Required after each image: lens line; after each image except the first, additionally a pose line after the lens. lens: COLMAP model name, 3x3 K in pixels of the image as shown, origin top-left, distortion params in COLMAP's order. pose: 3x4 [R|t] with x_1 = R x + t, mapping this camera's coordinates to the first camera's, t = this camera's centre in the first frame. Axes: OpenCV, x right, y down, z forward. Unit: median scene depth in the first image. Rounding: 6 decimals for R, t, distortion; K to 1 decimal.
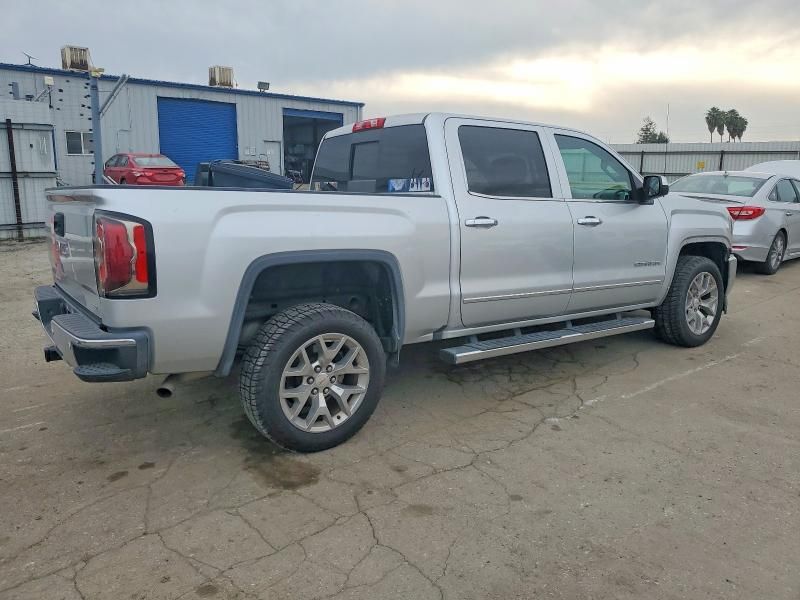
lens RADIAL K [[618.8, 0, 400.0], [0, 618.8, 300.0], [0, 0, 1]] dist [0.020239, 0.000249]
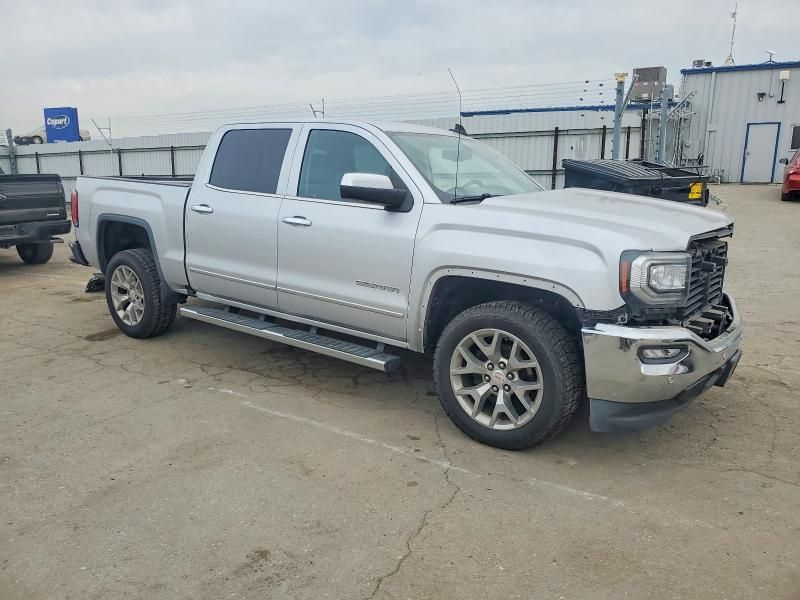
lens RADIAL K [[626.3, 0, 400.0], [0, 626.3, 300.0], [0, 0, 1]] dist [0.004102, 0.001371]
pose [[0.293865, 0.191393, -0.936489, 1.257249], [-0.187602, 0.972241, 0.139831, -0.172122], [0.937256, 0.134596, 0.321613, 0.855669]]
